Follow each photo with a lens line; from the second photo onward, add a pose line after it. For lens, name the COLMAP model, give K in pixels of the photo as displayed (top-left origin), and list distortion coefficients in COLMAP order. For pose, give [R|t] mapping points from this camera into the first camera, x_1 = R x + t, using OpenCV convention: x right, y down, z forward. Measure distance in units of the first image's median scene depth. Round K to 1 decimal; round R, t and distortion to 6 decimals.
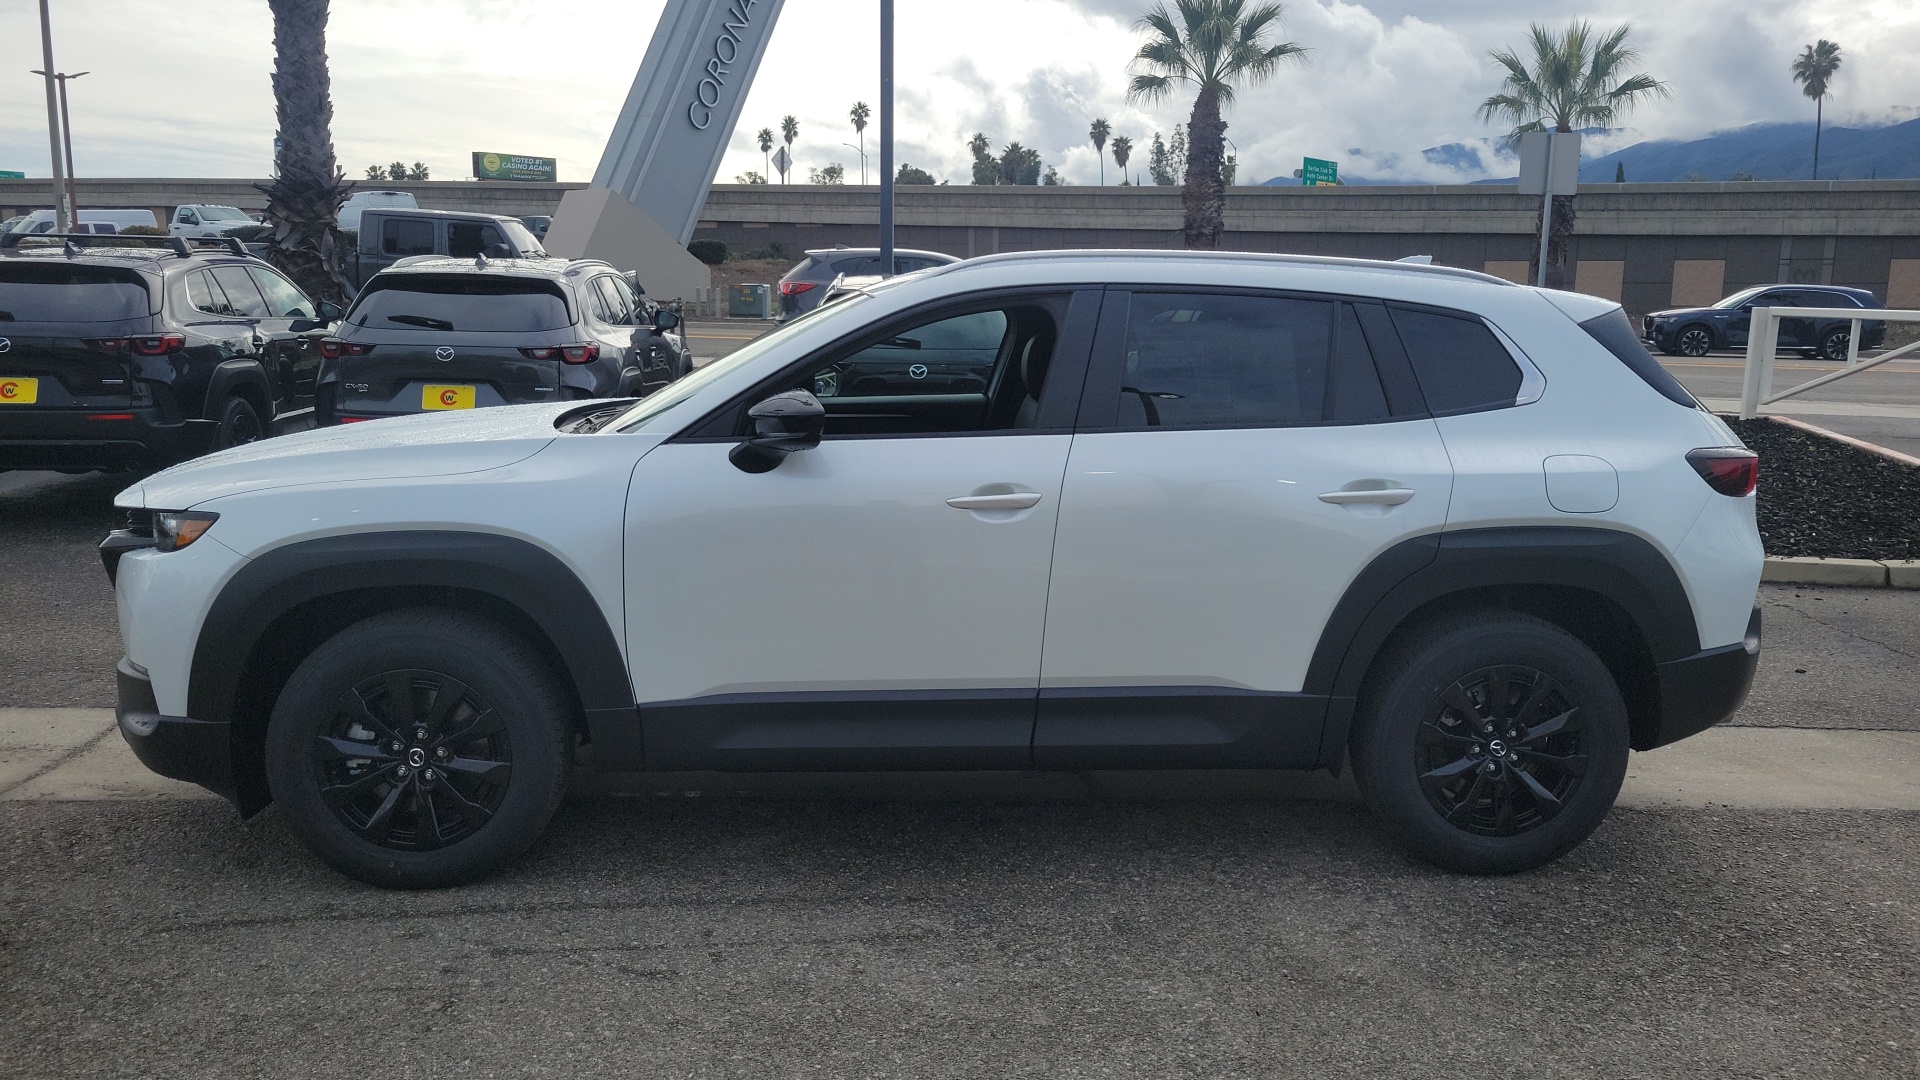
lens RADIAL K [[1434.1, 0, 975.7], [0, 1434.1, 535.7], [0, 0, 1]] dist [0.044888, -0.021636]
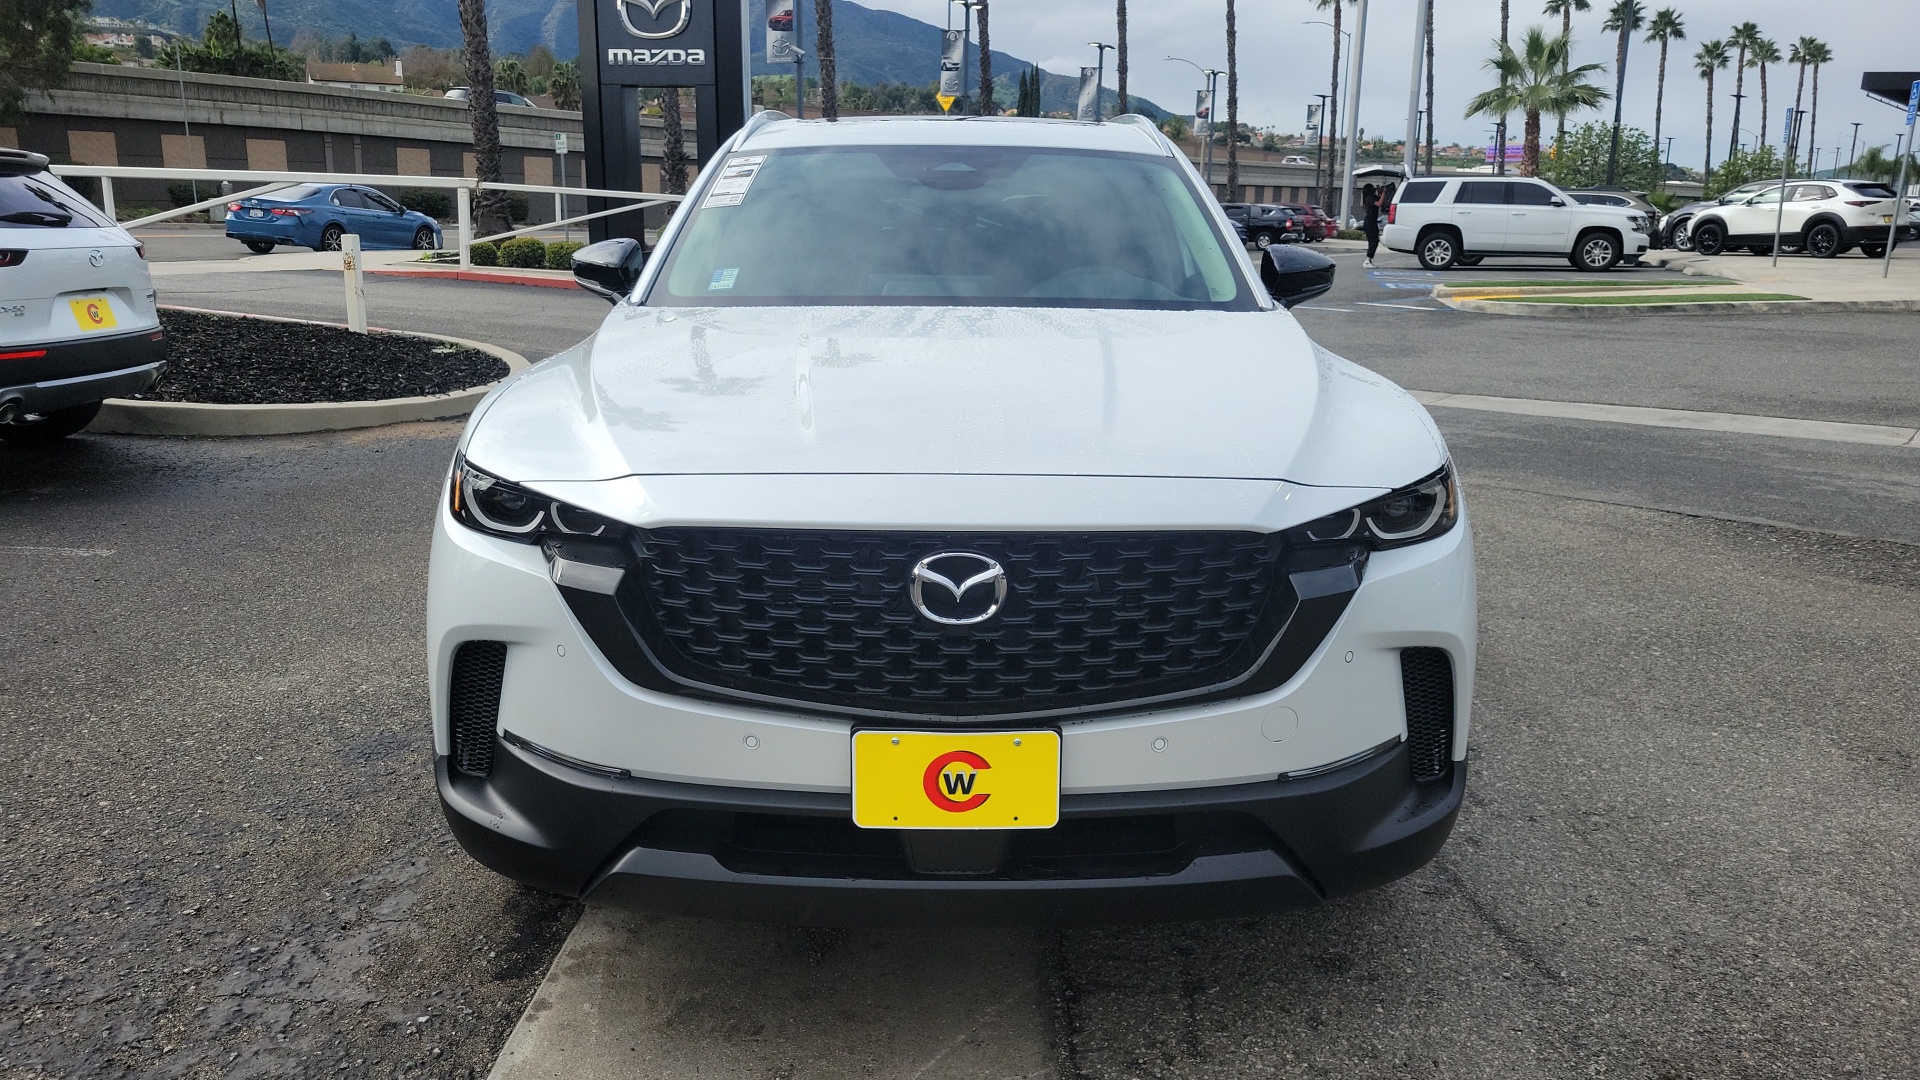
lens RADIAL K [[1441.5, 0, 958.3], [0, 1441.5, 552.8], [0, 0, 1]] dist [0.046970, -0.035046]
pose [[0.072204, -0.250172, 0.965505, -1.137459], [0.148261, 0.959970, 0.237650, -0.160791], [-0.986309, 0.125987, 0.106405, 1.069317]]
